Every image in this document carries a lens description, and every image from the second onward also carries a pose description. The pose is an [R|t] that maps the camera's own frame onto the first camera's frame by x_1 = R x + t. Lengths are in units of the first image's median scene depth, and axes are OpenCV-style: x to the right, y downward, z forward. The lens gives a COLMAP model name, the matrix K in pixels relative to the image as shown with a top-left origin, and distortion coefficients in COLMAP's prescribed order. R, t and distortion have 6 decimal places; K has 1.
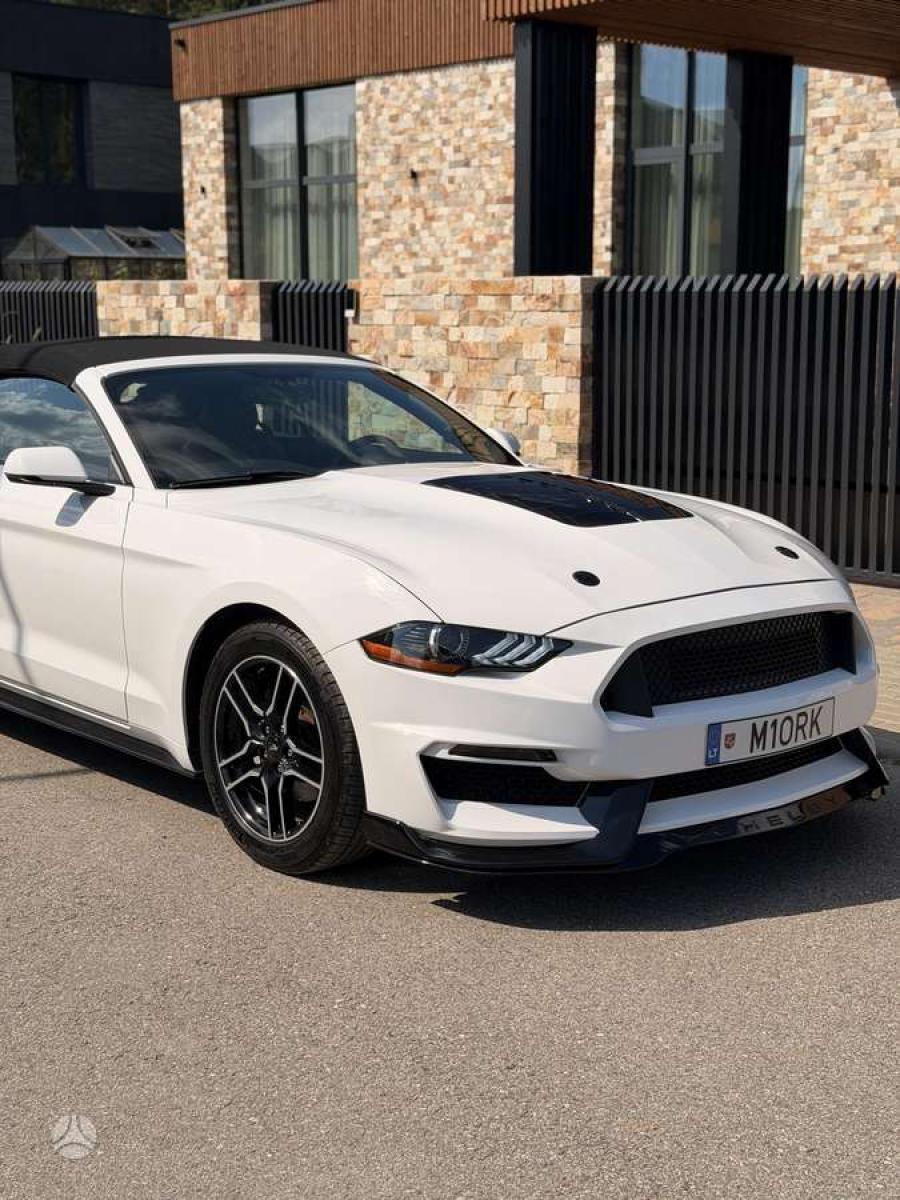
lens RADIAL K [[1700.1, 0, 462.5], [0, 1700.1, 600.7], [0, 0, 1]] dist [0.123373, 0.000000]
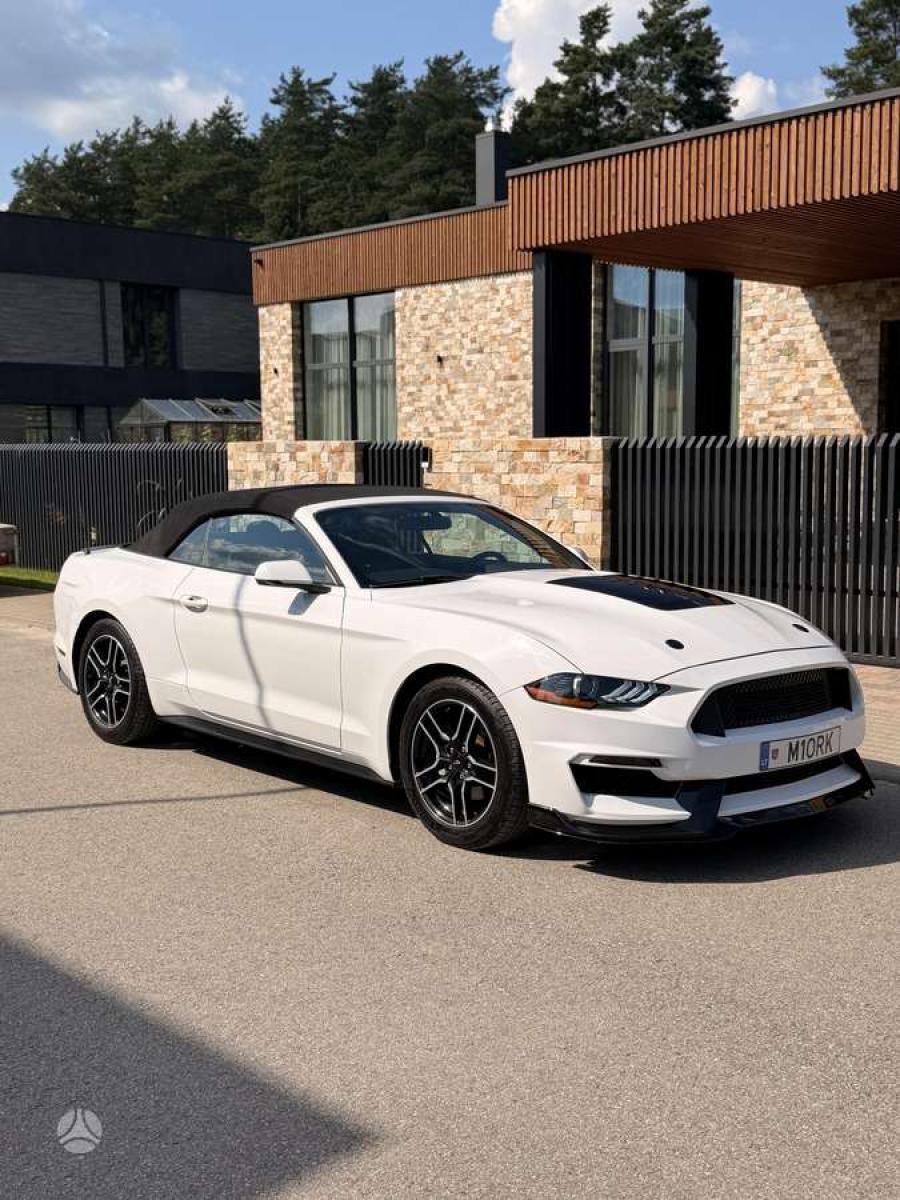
lens RADIAL K [[1359.6, 0, 455.7], [0, 1359.6, 598.1], [0, 0, 1]] dist [0.112471, 0.000000]
pose [[0.999961, -0.006882, 0.005482, -0.106189], [0.007230, 0.997776, -0.066256, 0.020536], [-0.005014, 0.066293, 0.997788, -0.160558]]
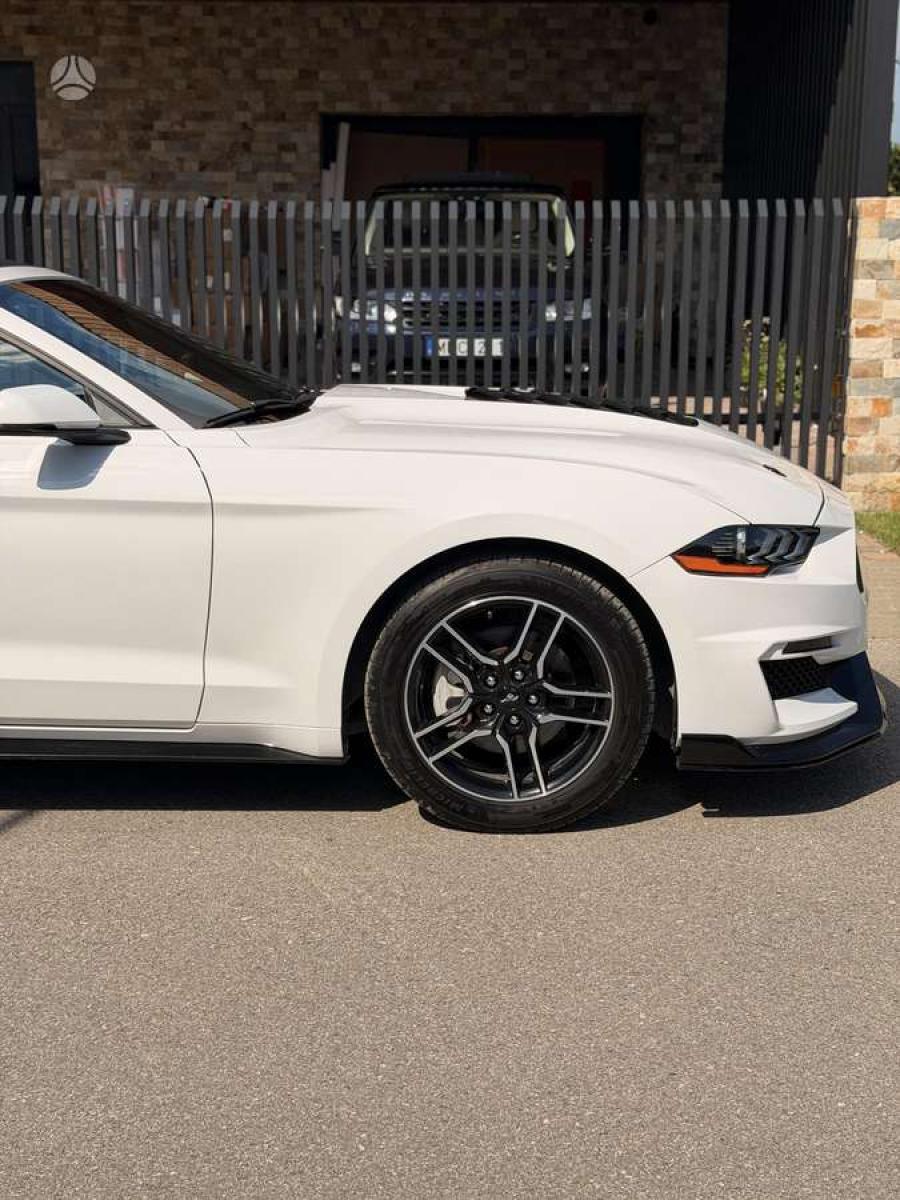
lens RADIAL K [[1700.1, 0, 450.6], [0, 1700.1, 605.9], [0, 0, 1]] dist [0.123373, 0.000000]
pose [[0.694211, -0.144439, 0.705130, -0.680935], [0.122561, 0.989073, 0.081938, -0.034699], [-0.709260, 0.029539, 0.704328, 0.354959]]
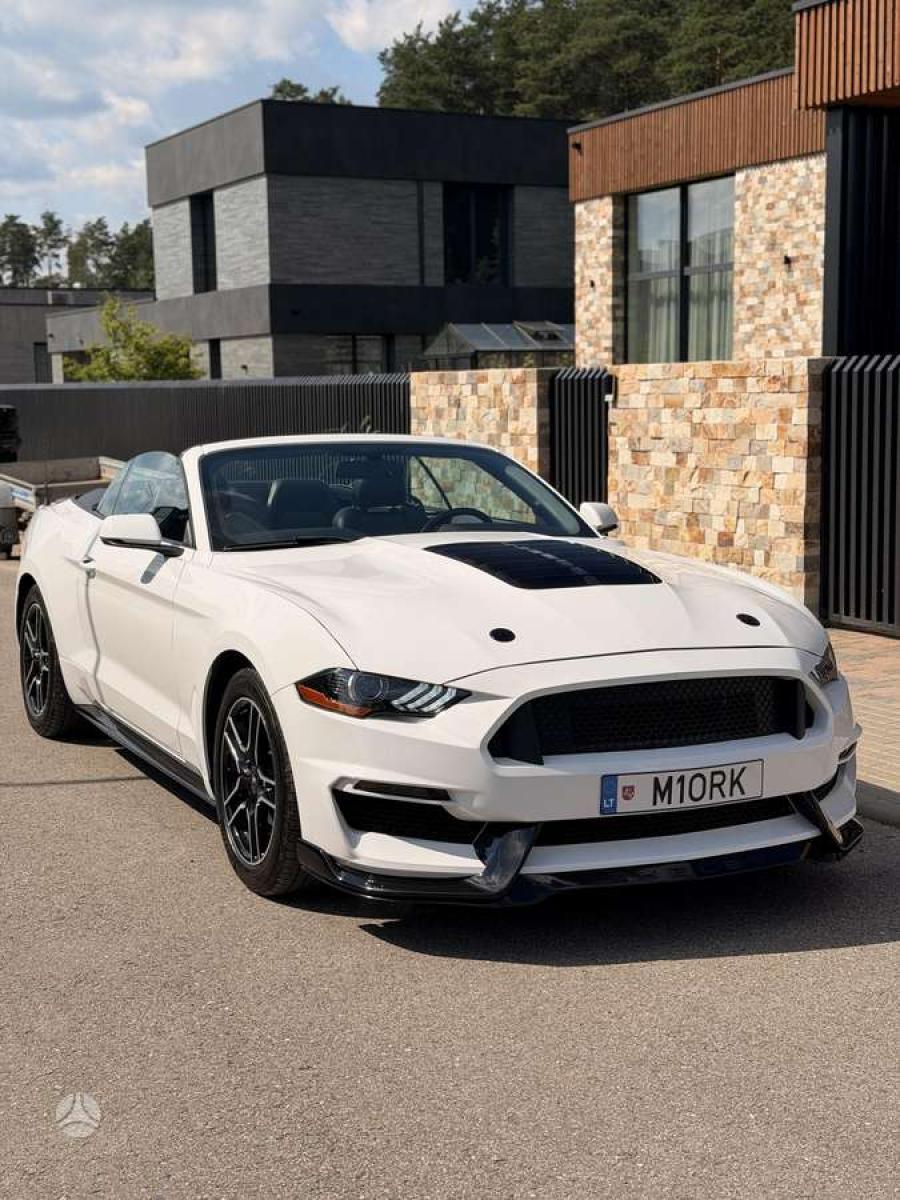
lens RADIAL K [[1700.1, 0, 452.1], [0, 1700.1, 605.9], [0, 0, 1]] dist [0.123373, 0.000000]
pose [[0.961384, 0.022541, -0.274284, 0.288064], [-0.035488, 0.998473, -0.042333, 0.013065], [0.272911, 0.050432, 0.960716, -0.042242]]
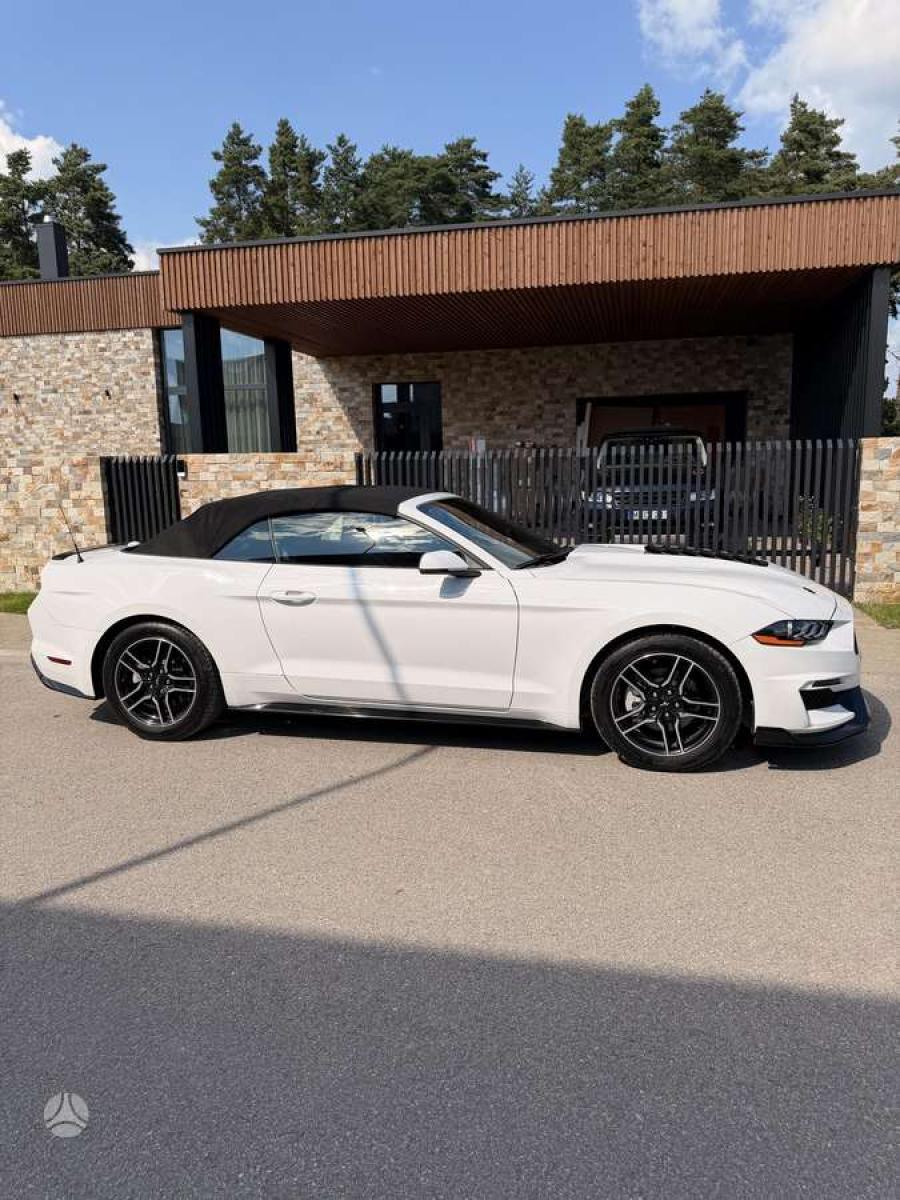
lens RADIAL K [[847.1, 0, 447.7], [0, 847.1, 607.1], [0, 0, 1]] dist [0.086453, -0.104147]
pose [[0.835165, -0.107287, 0.539433, -0.696845], [0.115335, 0.993146, 0.018960, -0.052245], [-0.537770, 0.046381, 0.841815, 0.330714]]
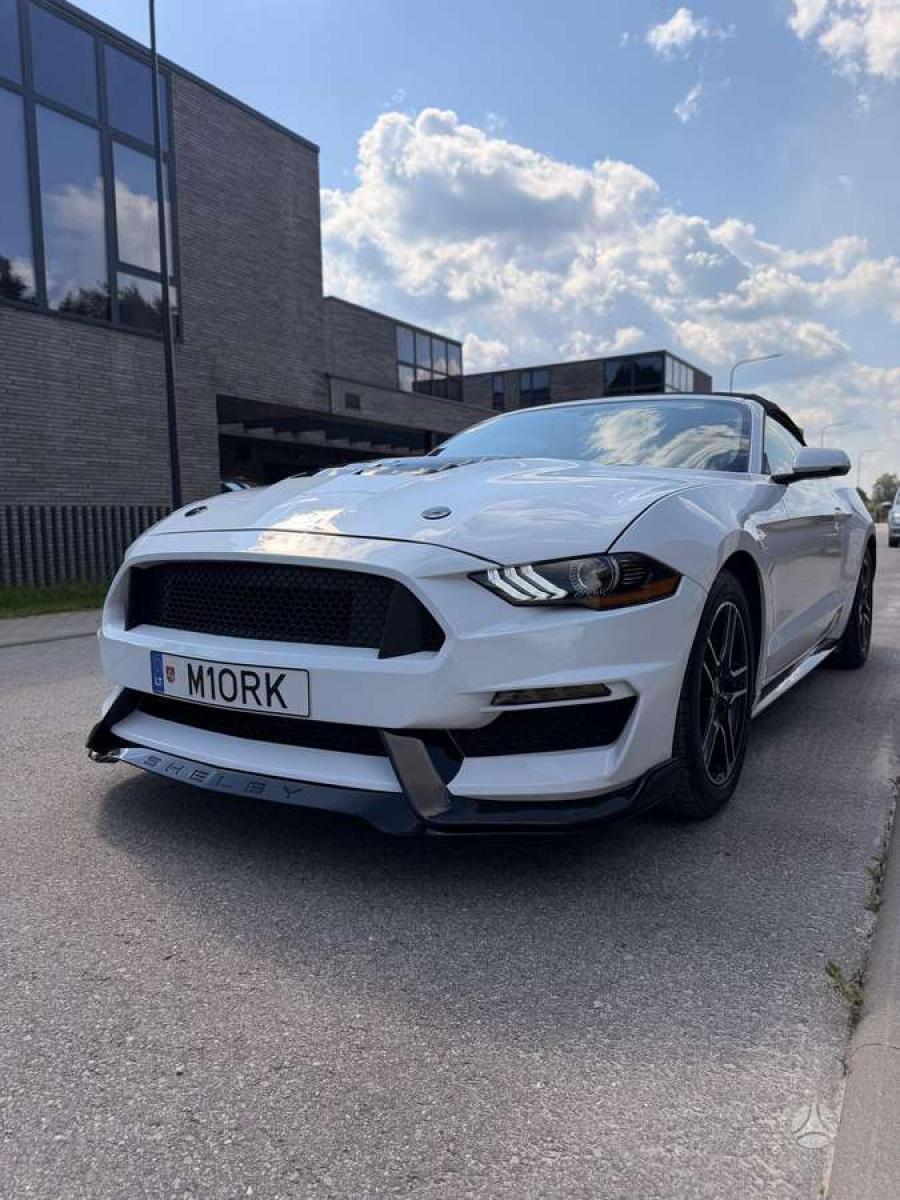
lens RADIAL K [[847.1, 0, 455.4], [0, 847.1, 598.5], [0, 0, 1]] dist [0.086453, -0.104147]
pose [[0.291139, 0.091560, -0.952289, 0.568555], [-0.147693, 0.987778, 0.049819, -0.008214], [0.945212, 0.126142, 0.301103, 0.851385]]
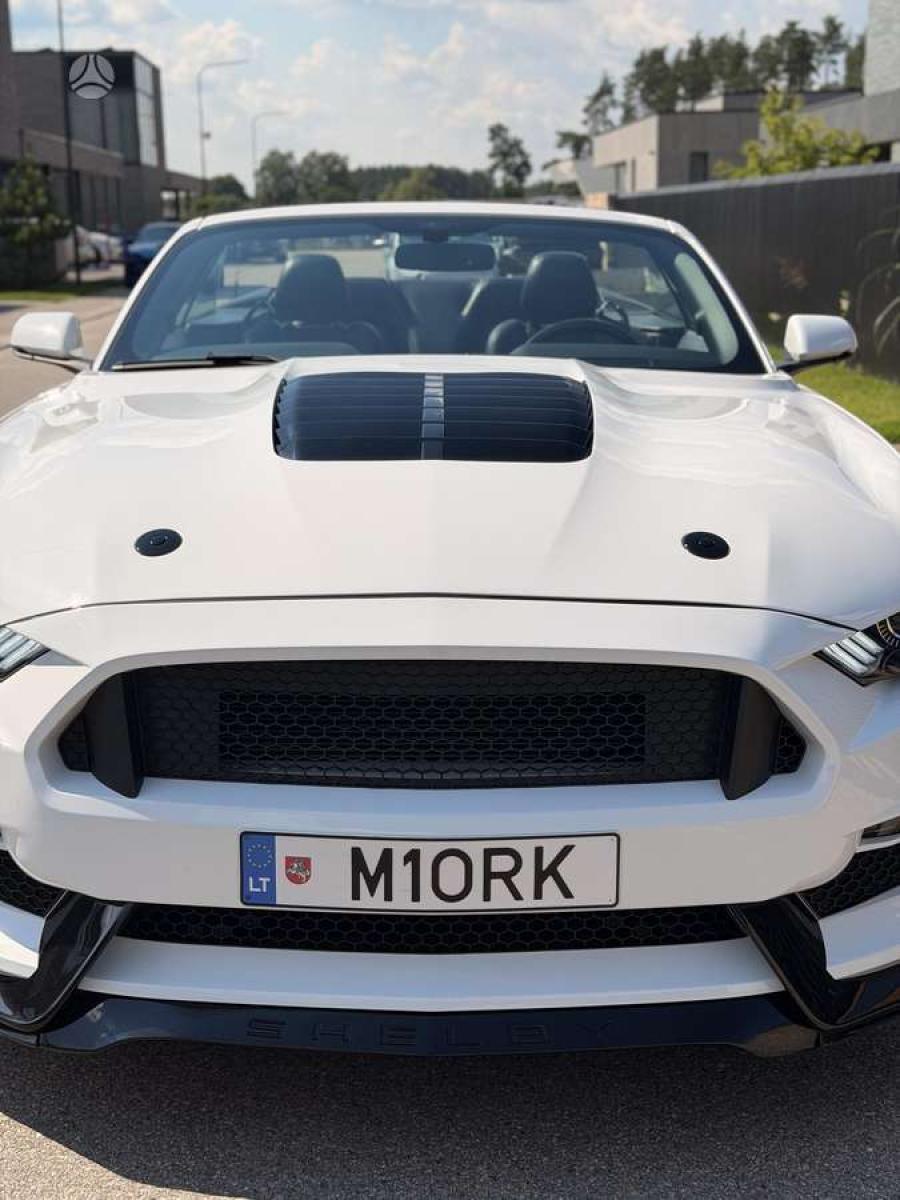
lens RADIAL K [[1705.7, 0, 438.3], [0, 1705.7, 602.7], [0, 0, 1]] dist [0.074212, 0.000000]
pose [[0.743630, 0.135182, -0.654783, 0.454405], [-0.101663, 0.990821, 0.089100, -0.046642], [0.660817, 0.000310, 0.750547, 0.528186]]
